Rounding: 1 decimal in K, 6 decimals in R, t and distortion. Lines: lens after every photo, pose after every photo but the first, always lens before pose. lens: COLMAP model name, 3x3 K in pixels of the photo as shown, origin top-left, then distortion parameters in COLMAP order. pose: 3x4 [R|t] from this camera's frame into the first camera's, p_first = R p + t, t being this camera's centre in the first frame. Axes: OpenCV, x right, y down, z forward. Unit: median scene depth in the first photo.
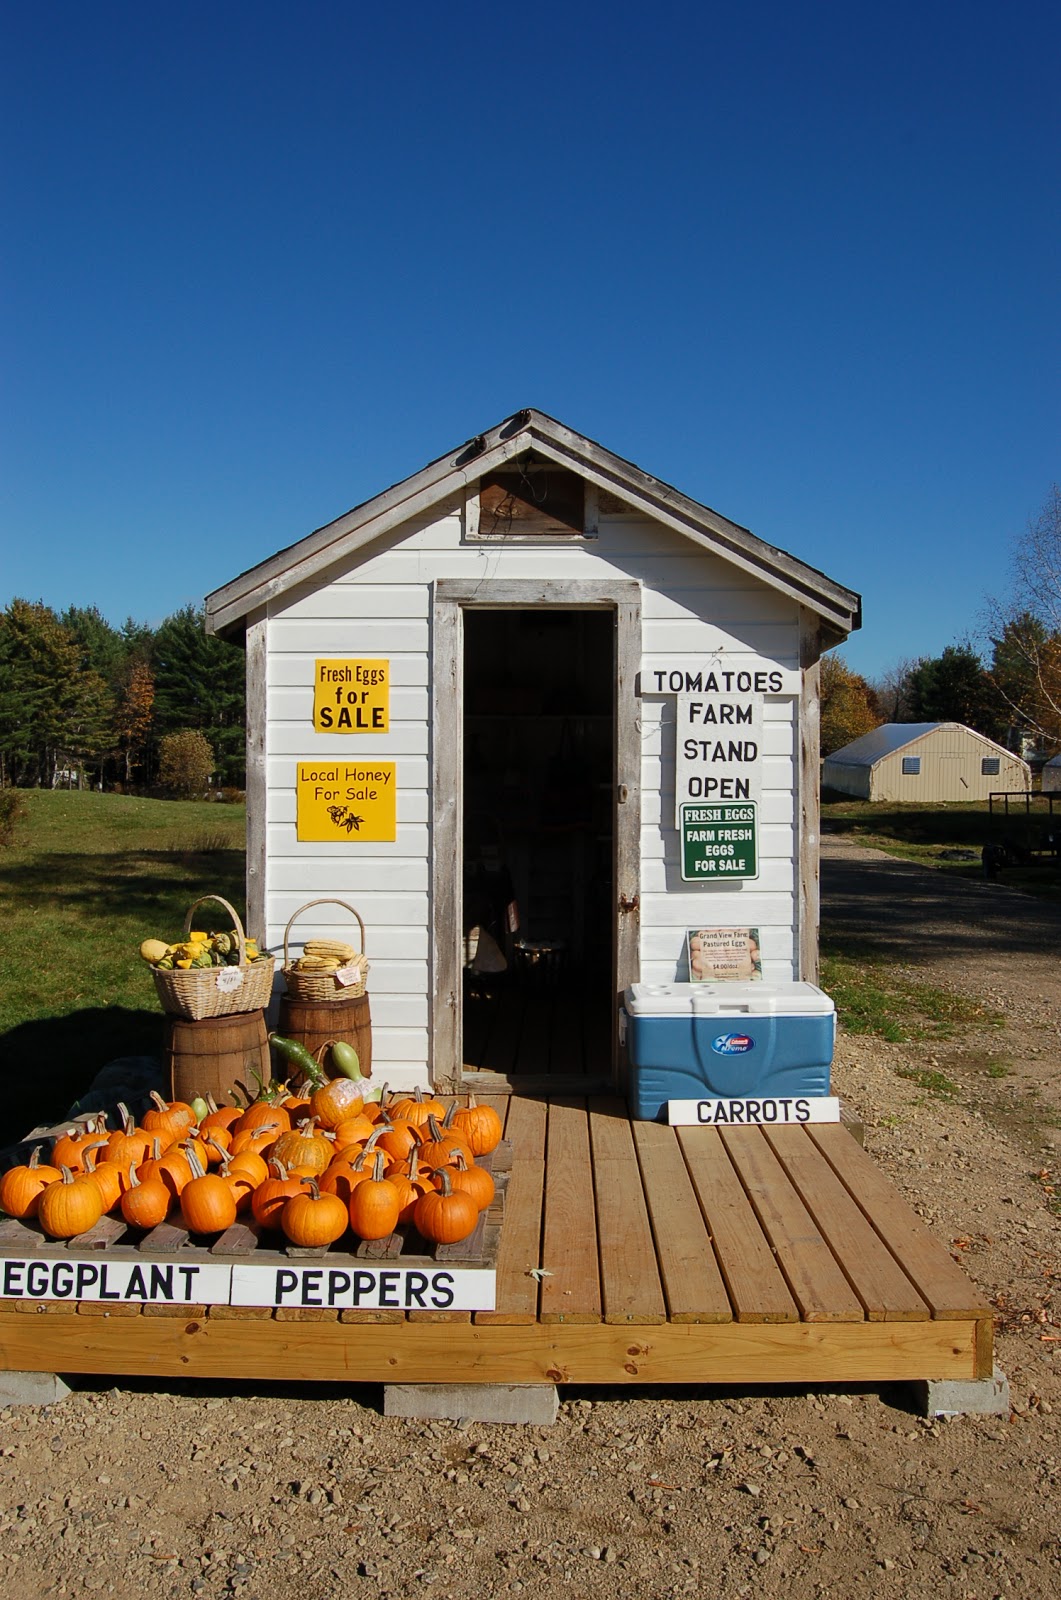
lens RADIAL K [[1254.5, 0, 533.2], [0, 1254.5, 799.8], [0, 0, 1]] dist [-0.081146, -0.002937]
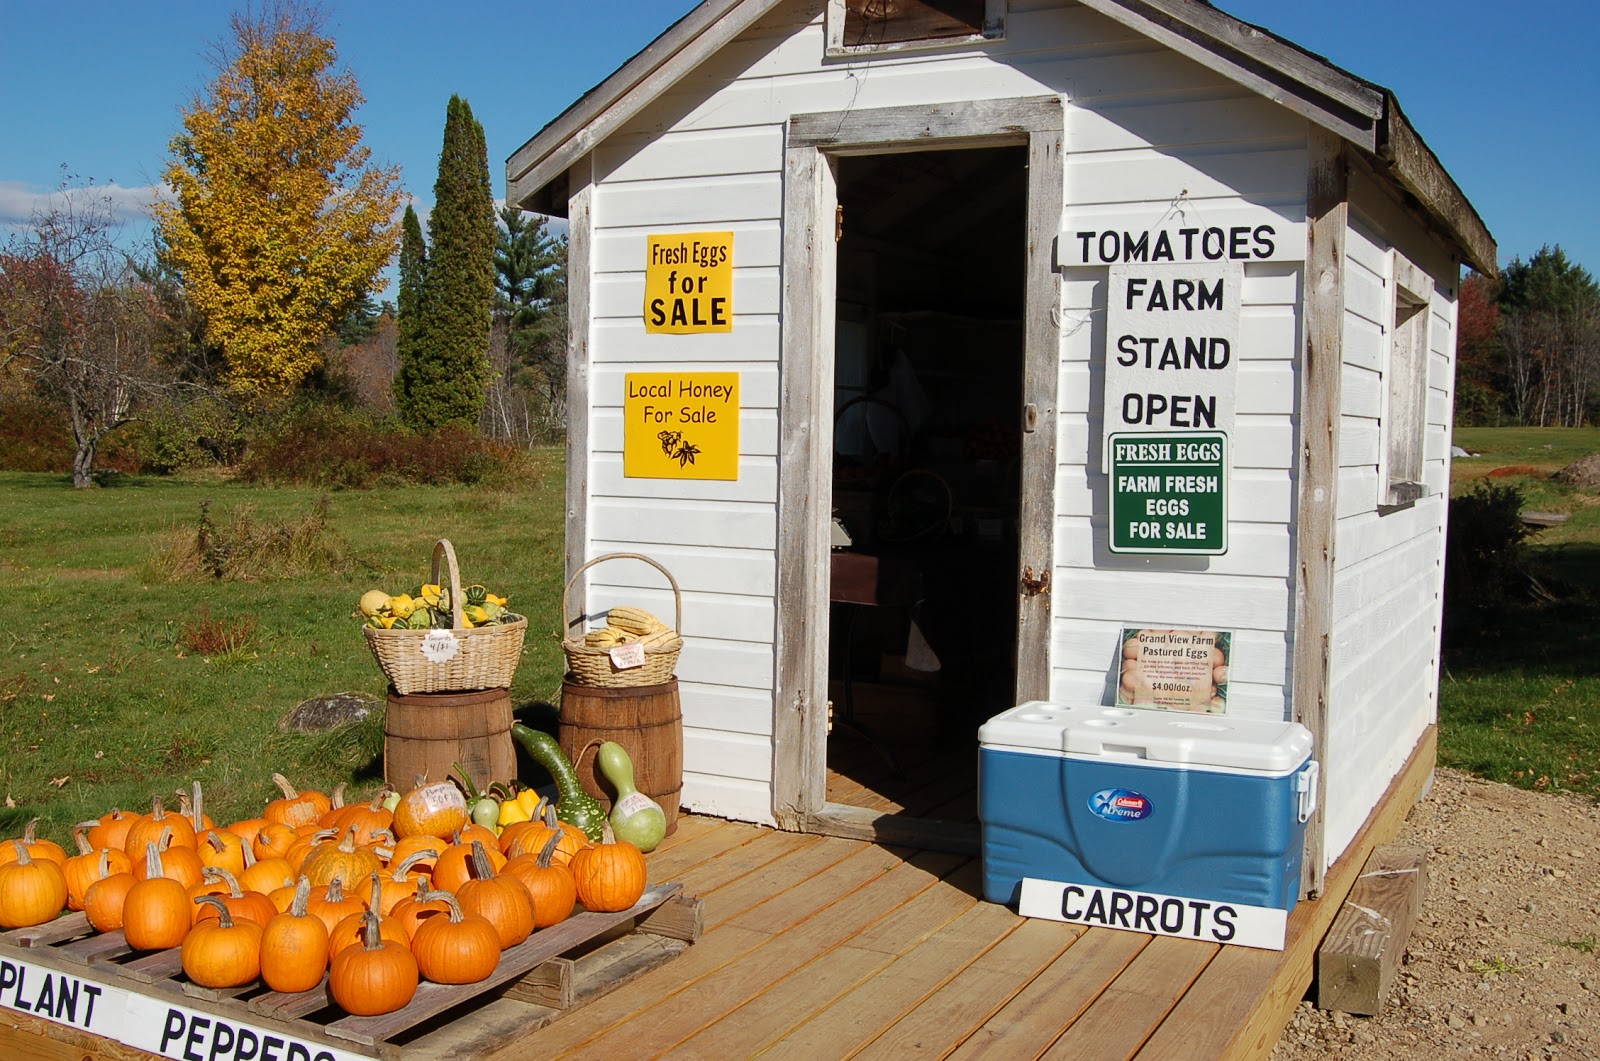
lens RADIAL K [[1591.4, 0, 799.1], [0, 1591.4, 526.9], [0, 0, 1]] dist [-0.060912, 0.000000]
pose [[0.895645, 0.040034, -0.442965, 0.341294], [-0.019417, 0.998511, 0.050983, 0.012412], [0.444347, -0.037062, 0.895088, 0.183362]]
